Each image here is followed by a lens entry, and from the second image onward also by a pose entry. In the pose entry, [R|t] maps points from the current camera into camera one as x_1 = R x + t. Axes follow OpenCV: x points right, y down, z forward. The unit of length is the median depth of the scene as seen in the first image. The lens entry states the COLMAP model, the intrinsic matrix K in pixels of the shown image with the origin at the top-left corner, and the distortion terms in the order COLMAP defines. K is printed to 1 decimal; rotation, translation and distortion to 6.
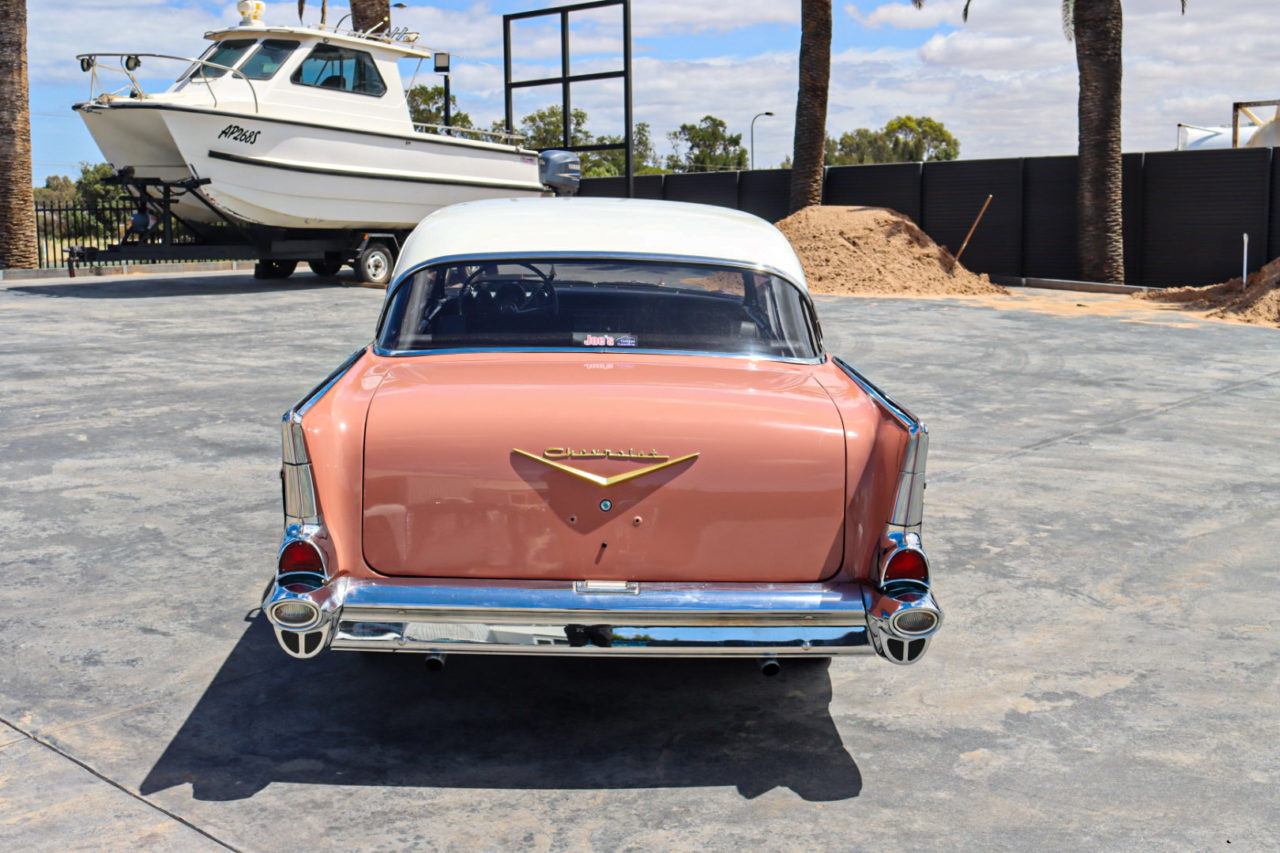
lens RADIAL K [[1509.8, 0, 640.0], [0, 1509.8, 426.5], [0, 0, 1]] dist [-0.079401, 0.037186]
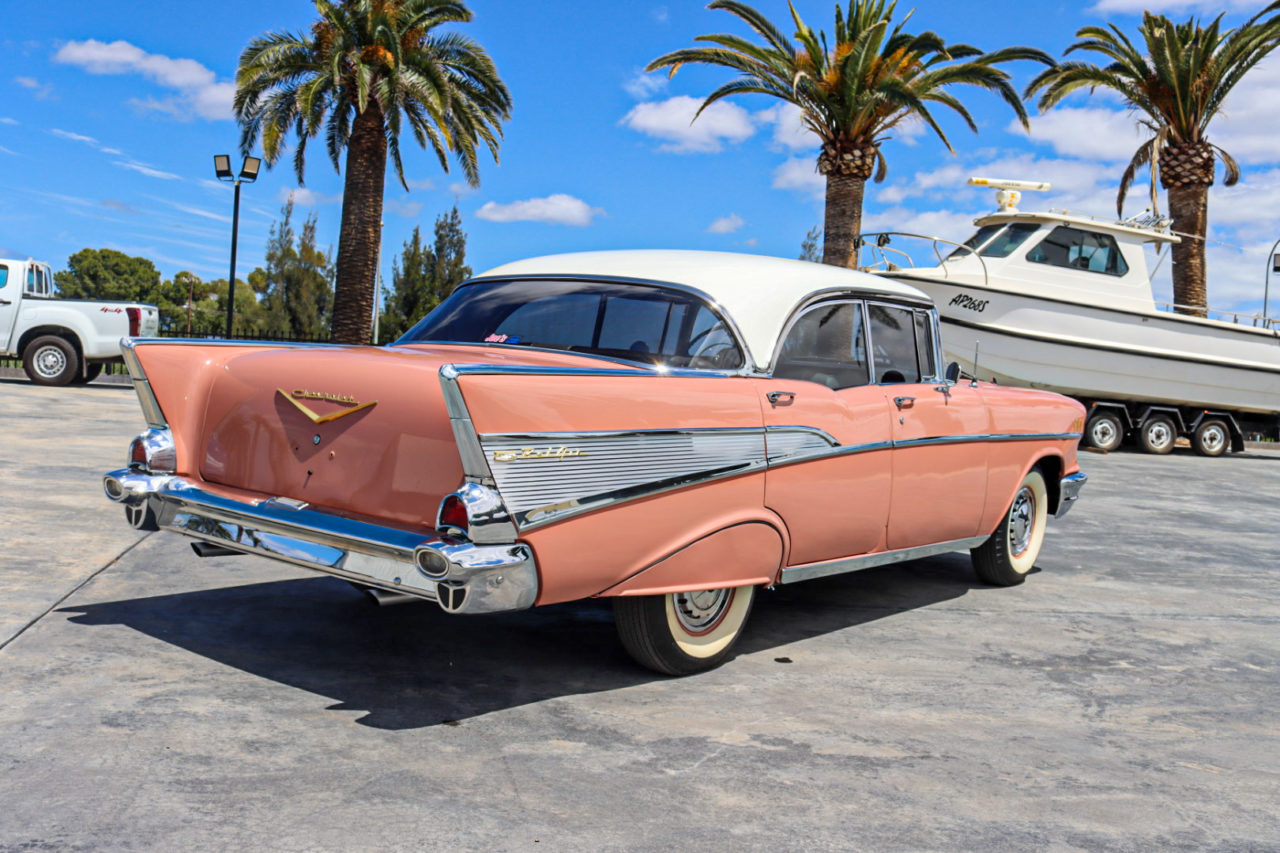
lens RADIAL K [[1345.3, 0, 640.0], [0, 1345.3, 426.5], [0, 0, 1]] dist [-0.102044, 0.021886]
pose [[0.746702, 0.063272, -0.662142, 0.766787], [-0.159618, 0.983423, -0.086030, 0.082479], [0.645723, 0.169928, 0.744423, 0.347685]]
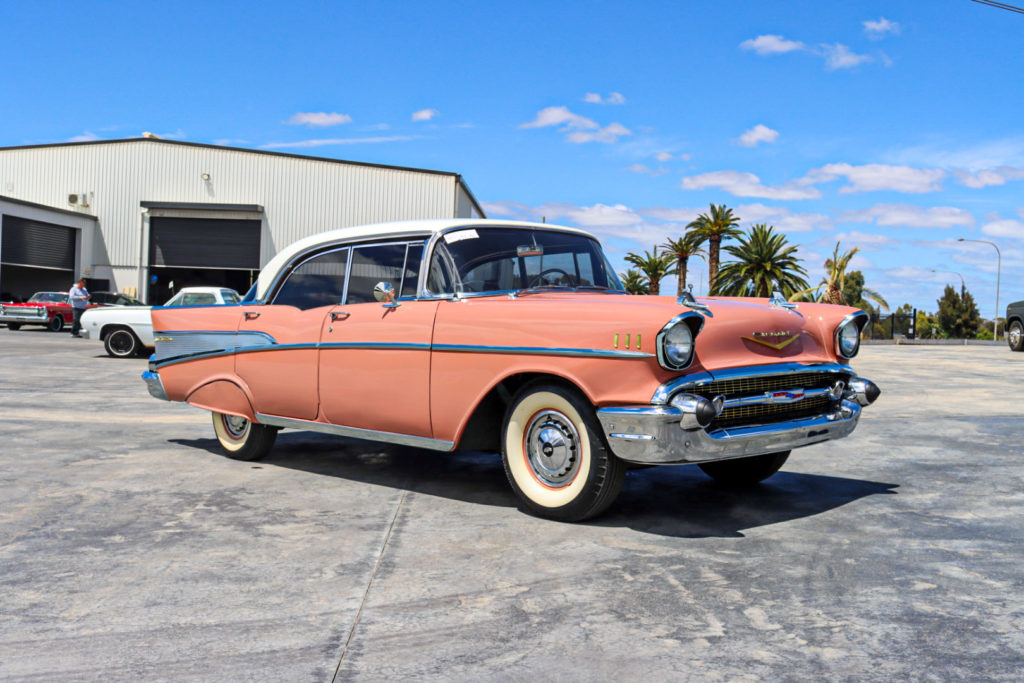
lens RADIAL K [[1102.8, 0, 512.0], [0, 1102.8, 341.5], [0, 0, 1]] dist [-0.004497, -0.006764]
pose [[-0.799053, -0.010690, -0.601165, 0.785636], [-0.121072, 0.982222, 0.143460, -0.278676], [0.588944, 0.187416, -0.786142, 2.643017]]
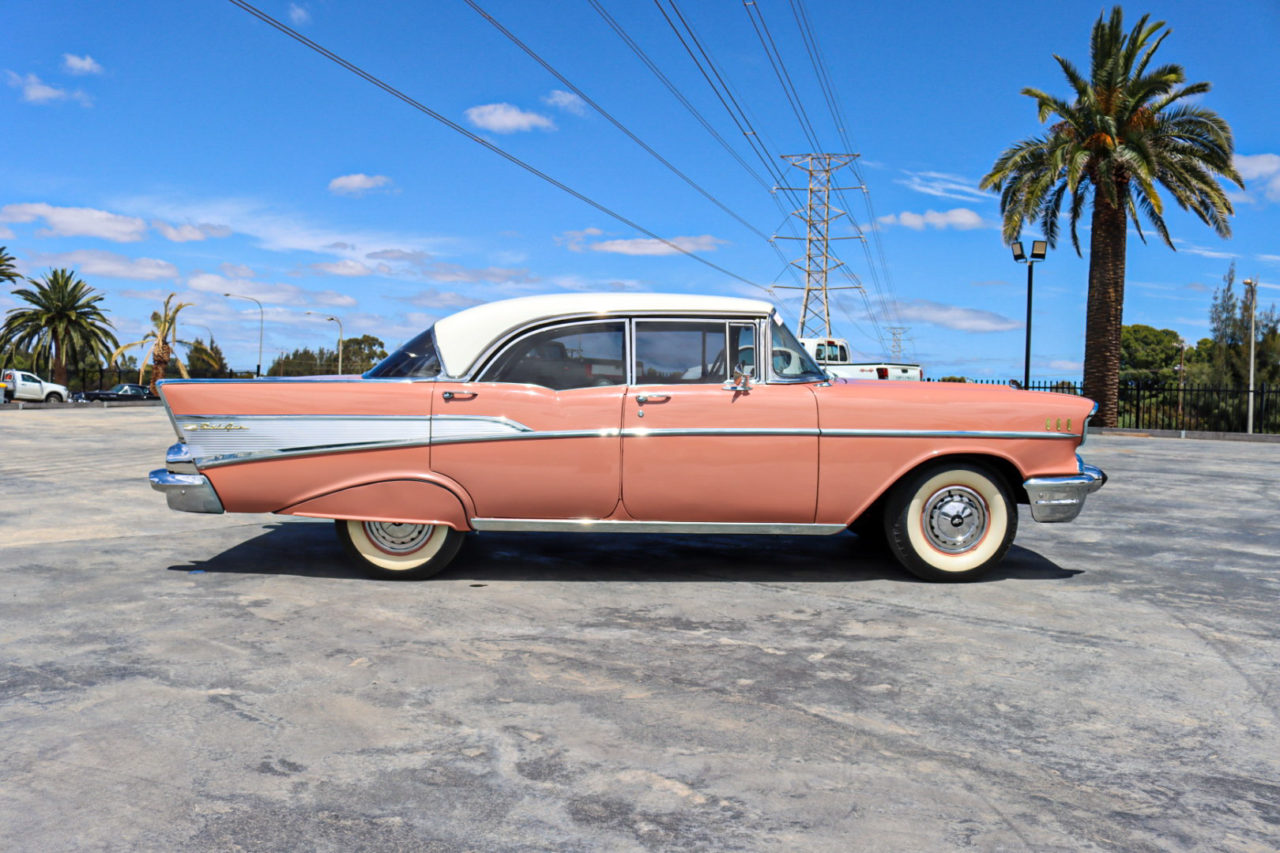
lens RADIAL K [[1099.1, 0, 640.0], [0, 1099.1, 426.5], [0, 0, 1]] dist [-0.088355, 0.003161]
pose [[-0.077541, 0.024208, -0.996695, 1.353263], [-0.182553, 0.982459, 0.038065, -0.098371], [0.980134, 0.184901, -0.071762, 1.497635]]
